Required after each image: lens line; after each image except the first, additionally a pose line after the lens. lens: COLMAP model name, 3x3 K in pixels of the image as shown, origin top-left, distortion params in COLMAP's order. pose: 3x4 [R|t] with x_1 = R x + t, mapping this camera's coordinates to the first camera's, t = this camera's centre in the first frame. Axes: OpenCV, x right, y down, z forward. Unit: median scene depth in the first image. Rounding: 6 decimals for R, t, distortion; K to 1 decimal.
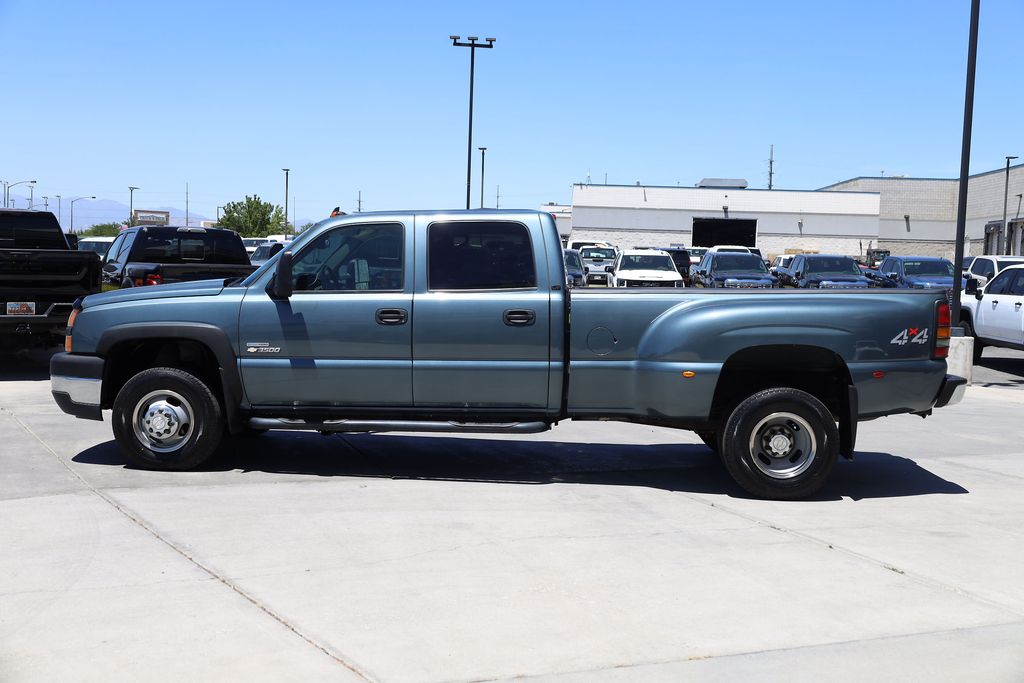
lens RADIAL K [[1184.9, 0, 512.0], [0, 1184.9, 341.5], [0, 0, 1]] dist [0.008005, 0.002108]
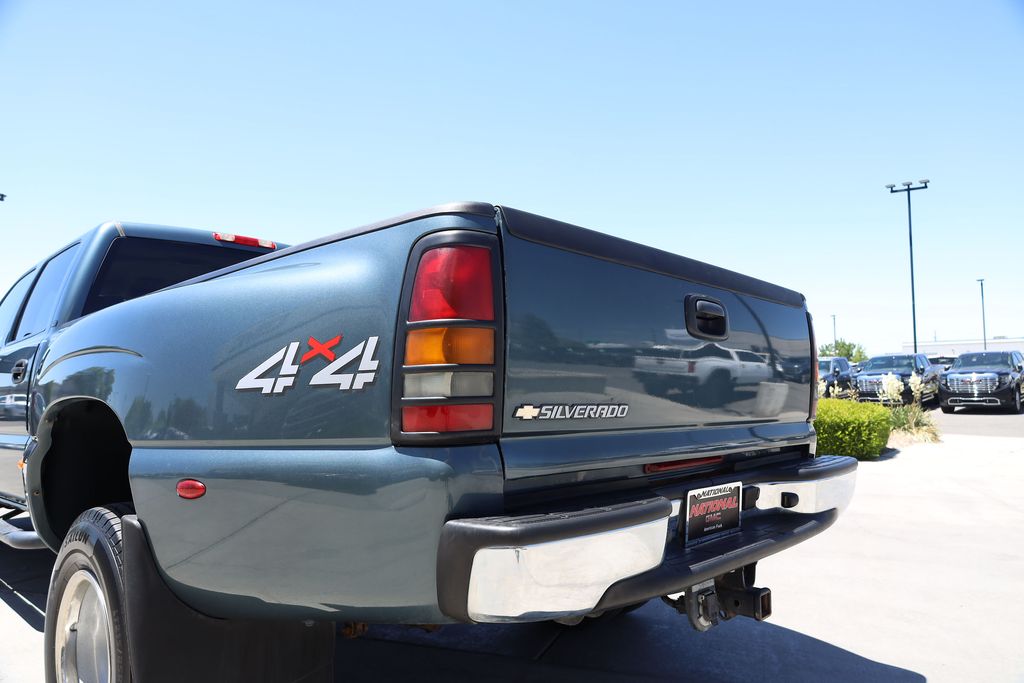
lens RADIAL K [[704.4, 0, 512.0], [0, 704.4, 341.5], [0, 0, 1]] dist [-0.009083, -0.001664]
pose [[0.750544, -0.079564, -0.656013, 0.474924], [-0.011642, 0.990979, -0.133510, 0.012576], [0.660718, 0.107842, 0.742847, 0.869758]]
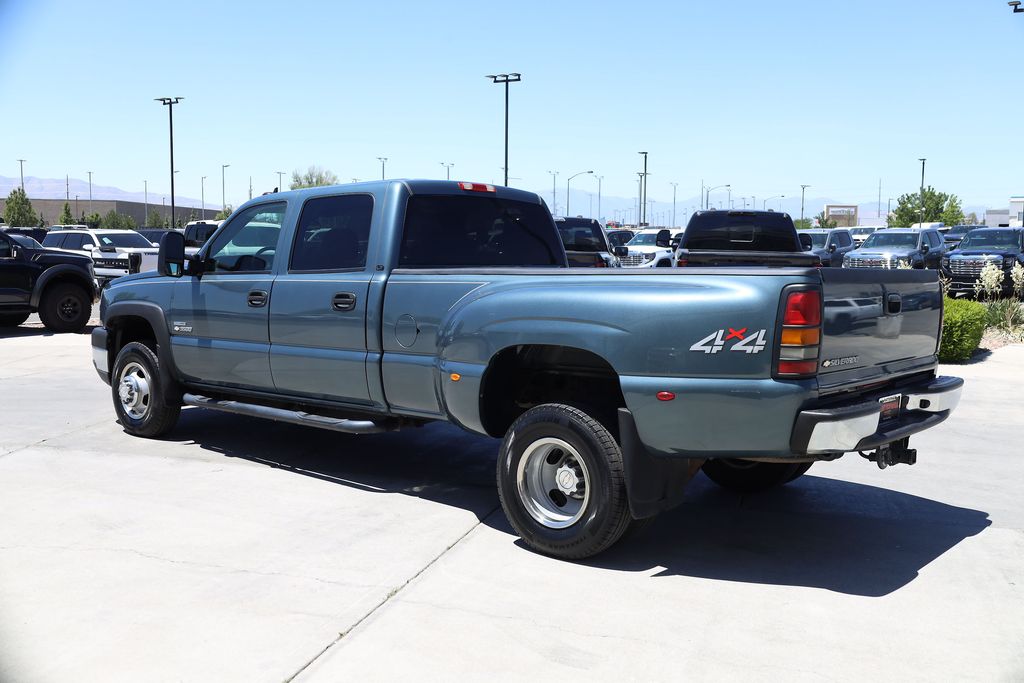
lens RADIAL K [[1025.1, 0, 512.0], [0, 1025.1, 341.5], [0, 0, 1]] dist [0.008430, 0.003322]
pose [[0.789220, 0.040540, -0.612771, 0.567558], [-0.028180, 0.999158, 0.029808, -0.016834], [0.613463, -0.006257, 0.789698, 0.462908]]
